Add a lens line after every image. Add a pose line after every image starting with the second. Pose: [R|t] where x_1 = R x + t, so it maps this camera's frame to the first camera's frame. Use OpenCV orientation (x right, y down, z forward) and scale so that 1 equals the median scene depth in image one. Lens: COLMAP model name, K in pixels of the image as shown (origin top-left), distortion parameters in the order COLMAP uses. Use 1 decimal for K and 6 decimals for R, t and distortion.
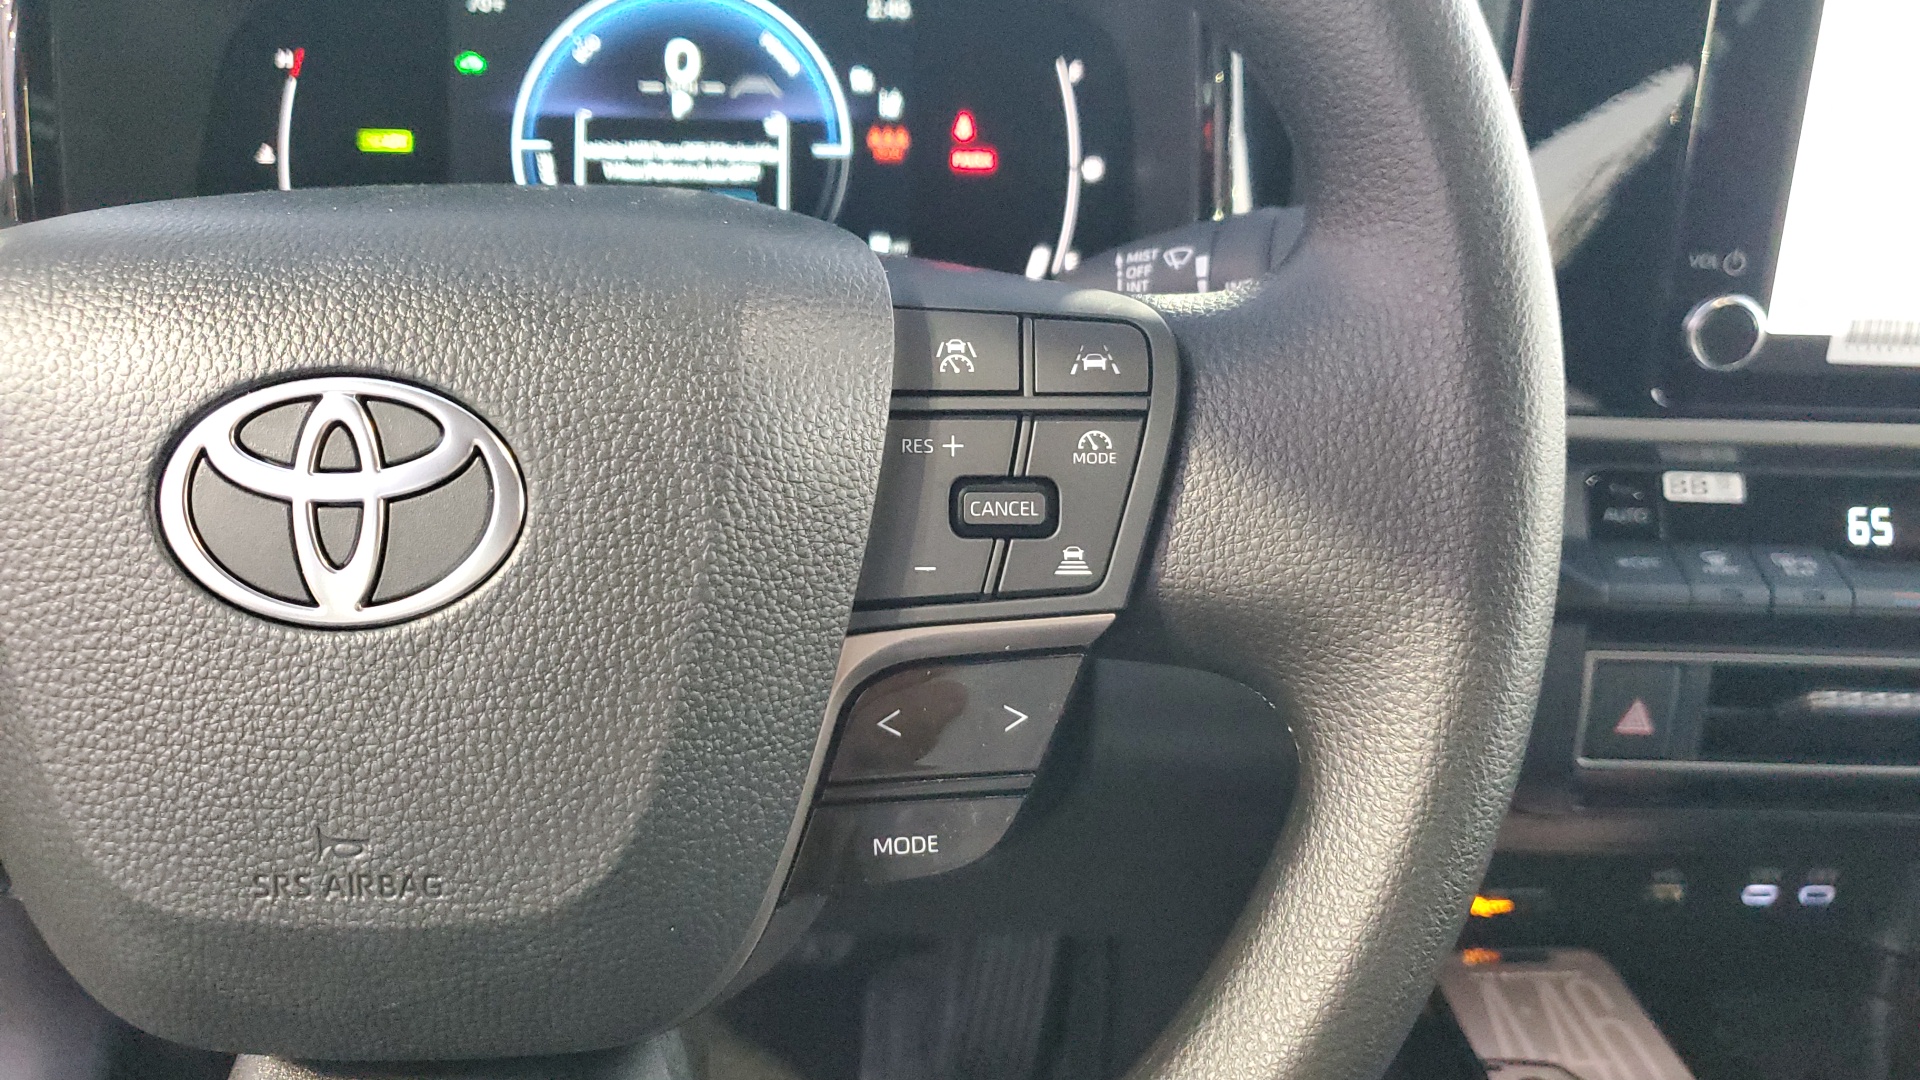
lens RADIAL K [[1494.0, 0, 928.0], [0, 1494.0, 568.4], [0, 0, 1]] dist [0.039546, -0.057608]
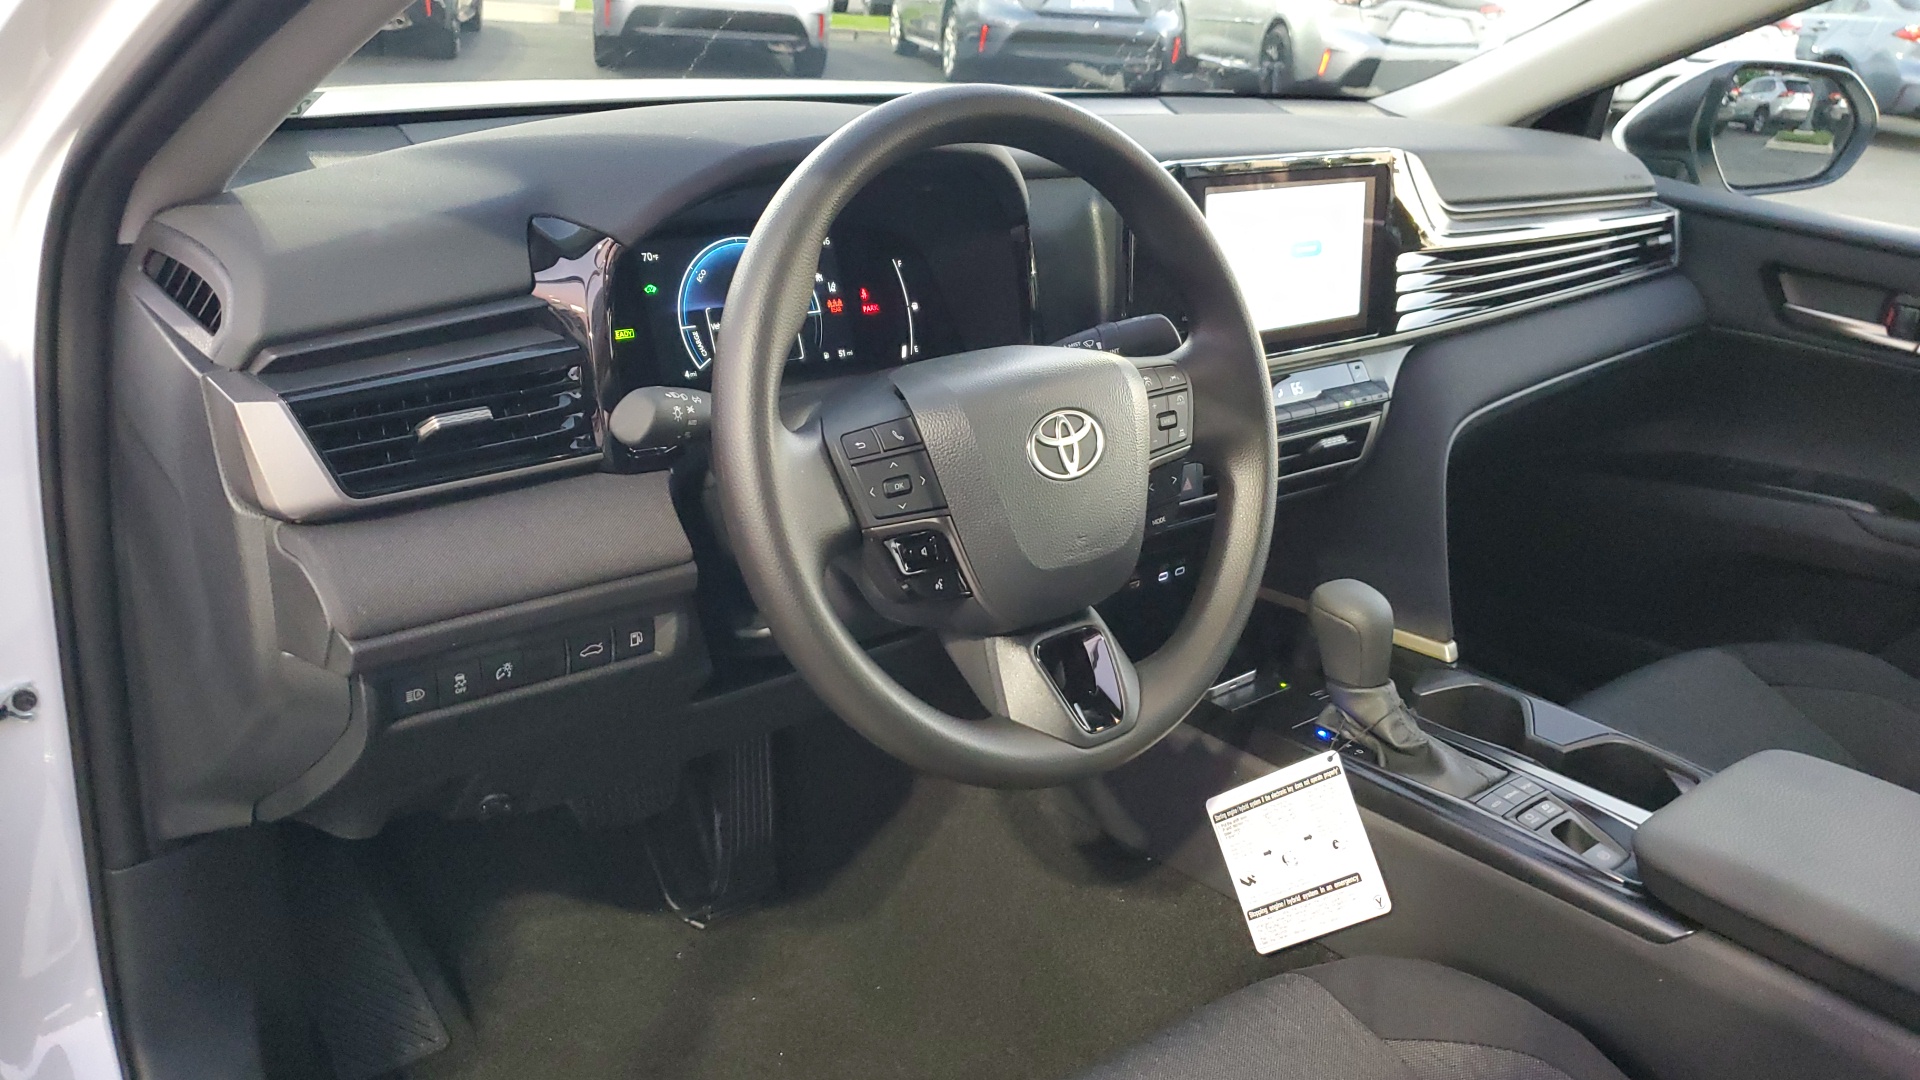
lens RADIAL K [[1494.0, 0, 950.9], [0, 1494.0, 533.3], [0, 0, 1]] dist [0.039546, -0.057608]
pose [[0.764344, -0.209219, 0.609923, -1.527318], [0.232359, 0.971717, 0.042136, -0.029016], [-0.601488, 0.109515, 0.791340, -0.881889]]
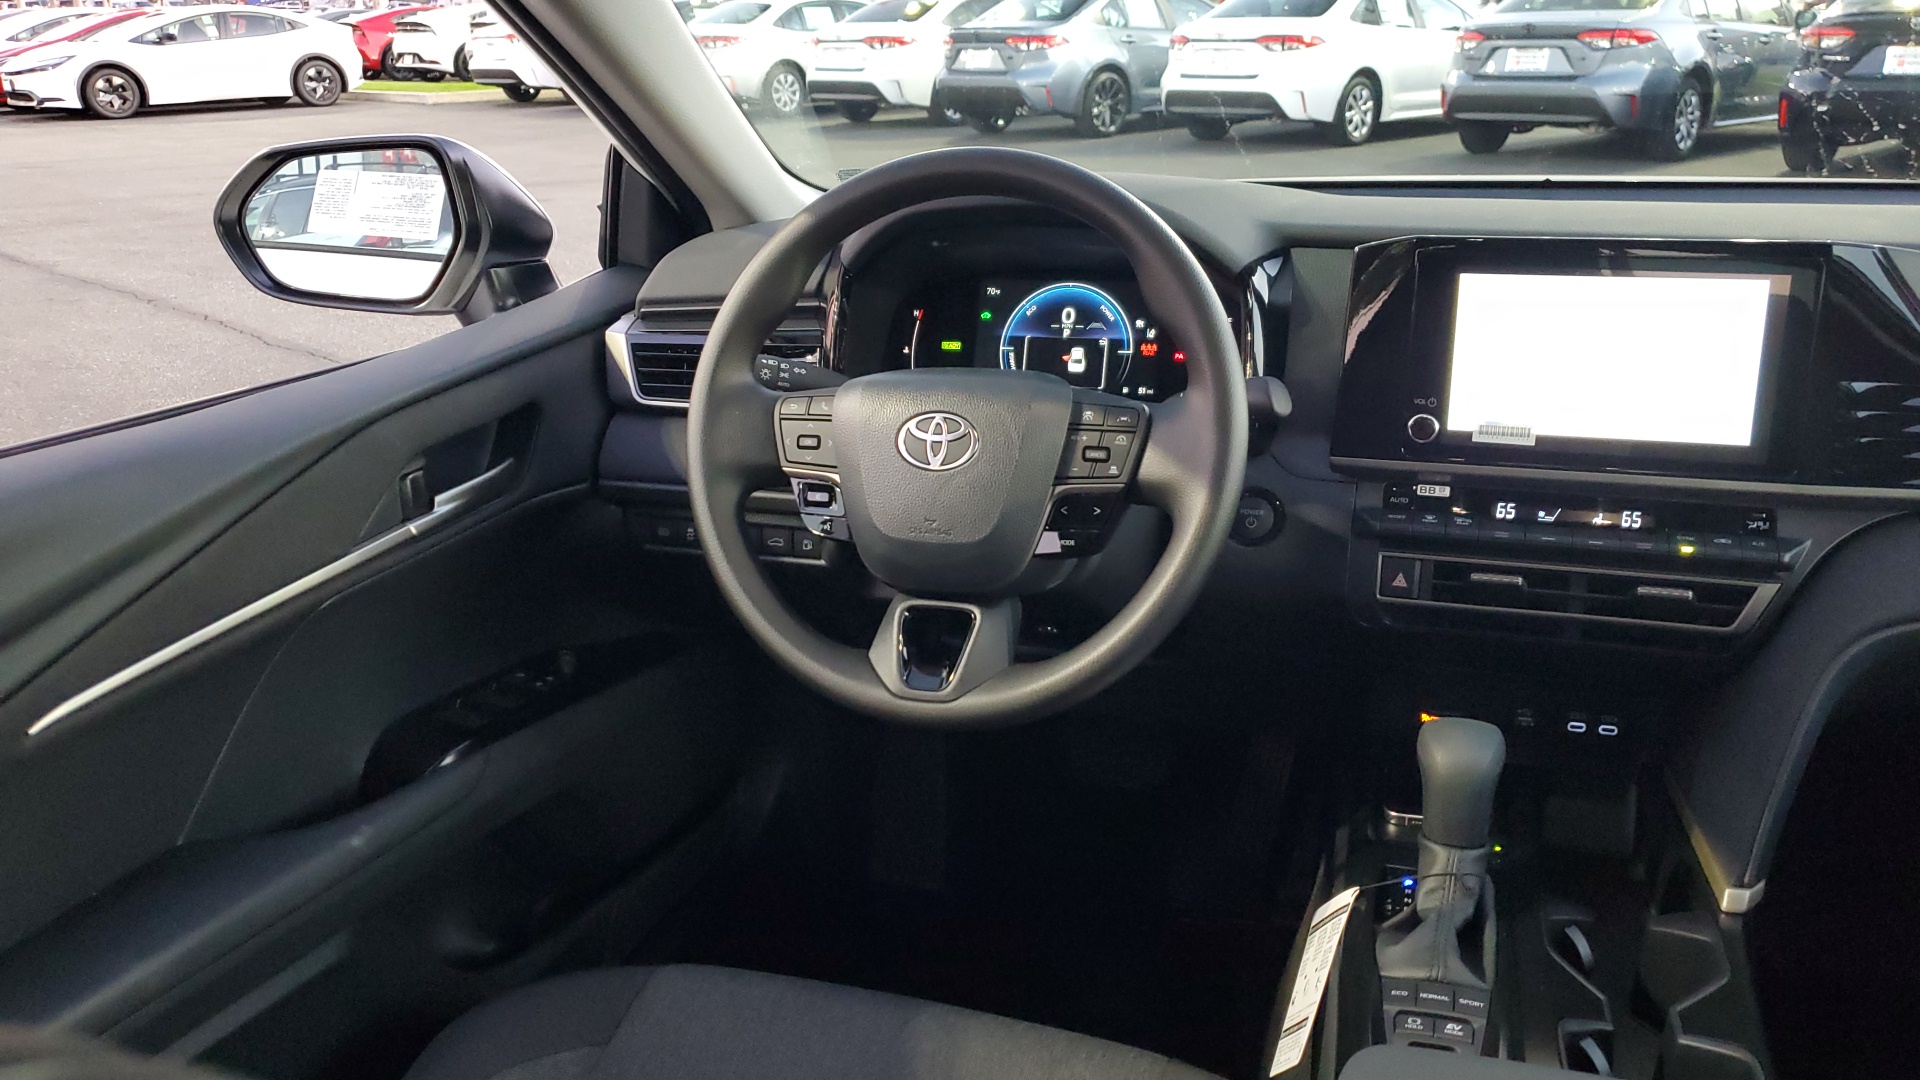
lens RADIAL K [[1494.0, 0, 947.2], [0, 1494.0, 535.2], [0, 0, 1]] dist [0.039546, -0.057608]
pose [[0.946569, 0.056396, -0.317533, 0.544363], [-0.095198, 0.989580, -0.108027, 0.367459], [0.308132, 0.132483, 0.942074, -1.610083]]
